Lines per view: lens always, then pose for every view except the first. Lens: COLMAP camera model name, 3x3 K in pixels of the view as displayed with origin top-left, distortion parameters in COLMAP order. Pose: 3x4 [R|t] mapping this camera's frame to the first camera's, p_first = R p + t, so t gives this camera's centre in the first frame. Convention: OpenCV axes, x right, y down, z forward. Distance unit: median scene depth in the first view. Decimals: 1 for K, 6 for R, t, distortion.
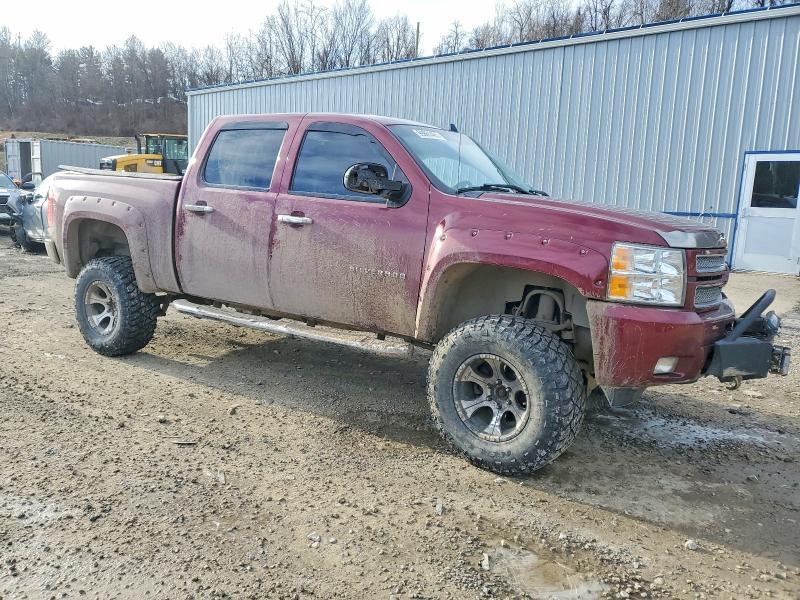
lens RADIAL K [[619.4, 0, 400.1], [0, 619.4, 298.1], [0, 0, 1]] dist [0.074713, -0.078214]
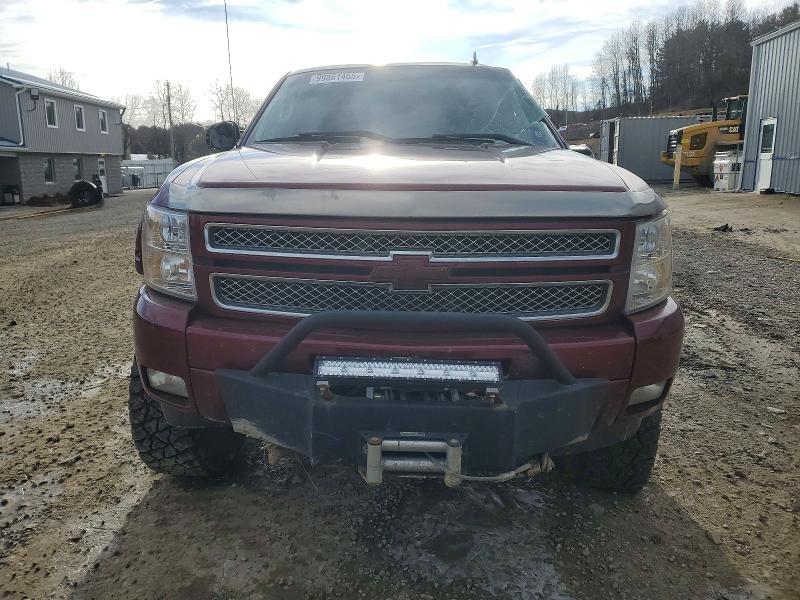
lens RADIAL K [[619.4, 0, 397.9], [0, 619.4, 299.2], [0, 0, 1]] dist [0.074713, -0.078214]
pose [[0.502262, 0.123853, -0.855800, 0.843838], [-0.091382, 0.991750, 0.089896, -0.052273], [0.859873, 0.033053, 0.509436, 0.646994]]
